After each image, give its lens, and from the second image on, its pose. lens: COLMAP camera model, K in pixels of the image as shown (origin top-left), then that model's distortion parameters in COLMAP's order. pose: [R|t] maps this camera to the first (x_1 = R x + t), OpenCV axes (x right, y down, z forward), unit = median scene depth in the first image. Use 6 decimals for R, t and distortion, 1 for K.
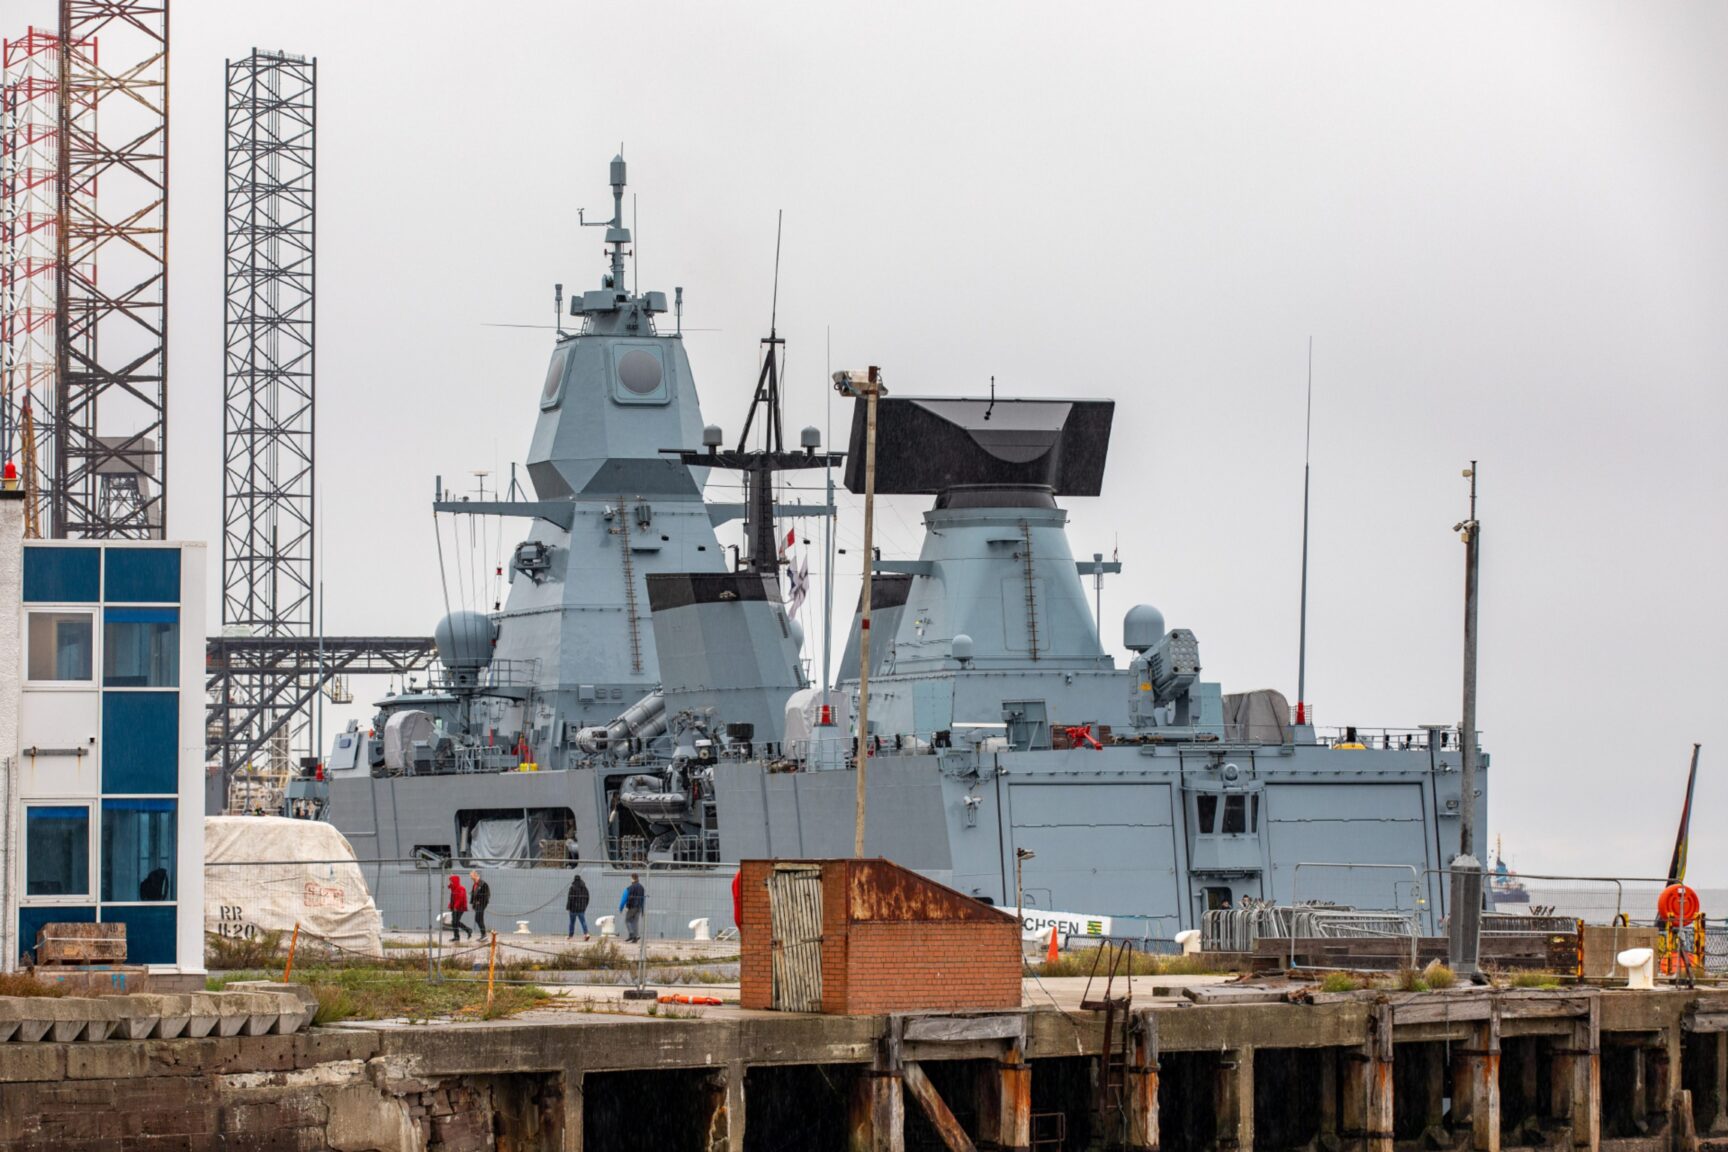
lens RADIAL K [[5481.8, 0, 864.0], [0, 5481.8, 576.0], [0, 0, 1]] dist [-0.054701, -0.643580]
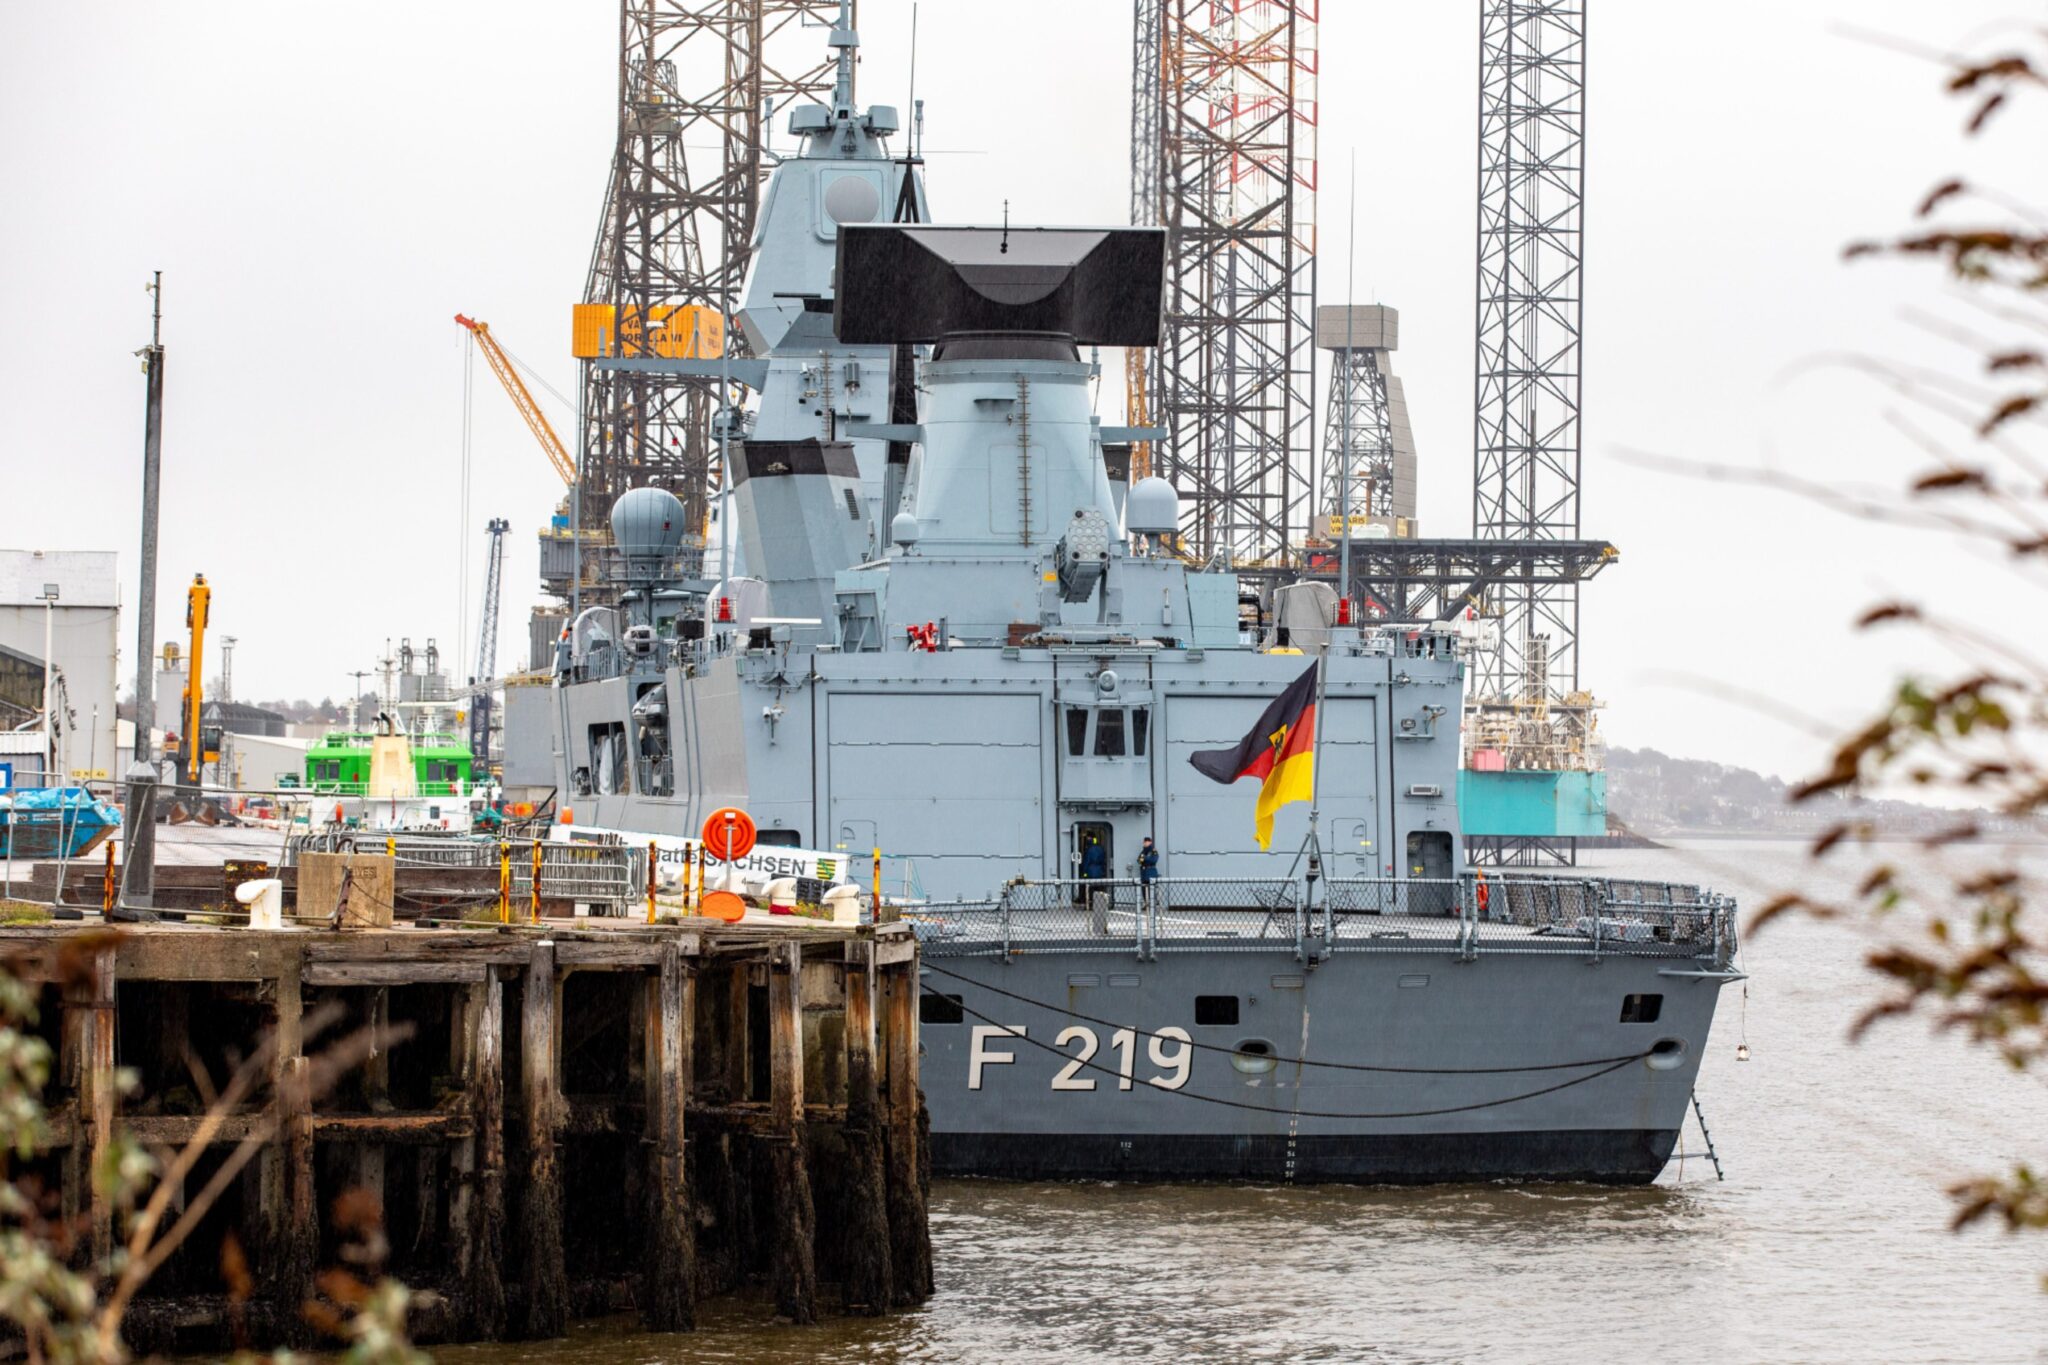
lens RADIAL K [[6496.9, 0, 1024.0], [0, 6496.9, 682.5], [0, 0, 1]] dist [-0.054701, -0.643580]
pose [[0.984605, 0.009047, -0.174561, 0.212194], [-0.003306, 0.999445, 0.033154, 0.003823], [0.174764, -0.032066, 0.984088, 0.044411]]
